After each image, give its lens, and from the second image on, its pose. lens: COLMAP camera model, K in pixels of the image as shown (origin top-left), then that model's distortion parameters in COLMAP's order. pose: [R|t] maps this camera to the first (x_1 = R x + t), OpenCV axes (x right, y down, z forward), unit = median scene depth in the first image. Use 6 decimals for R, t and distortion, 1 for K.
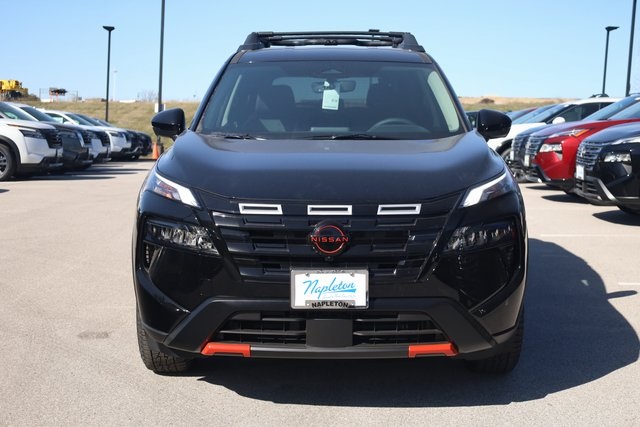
lens RADIAL K [[976.5, 0, 320.0], [0, 976.5, 213.5], [0, 0, 1]] dist [-0.029587, -0.038215]
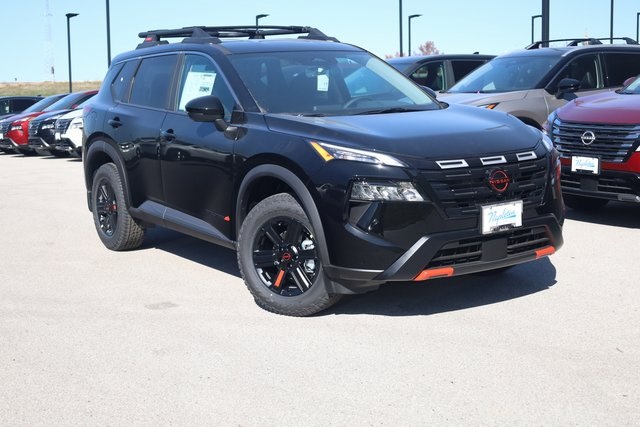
lens RADIAL K [[929.4, 0, 320.0], [0, 929.4, 213.5], [0, 0, 1]] dist [-0.005904, -0.085732]
pose [[0.831414, -0.111295, 0.544394, -0.912216], [0.098535, 0.993739, 0.052673, -0.021905], [-0.546848, 0.009849, 0.837174, 0.037778]]
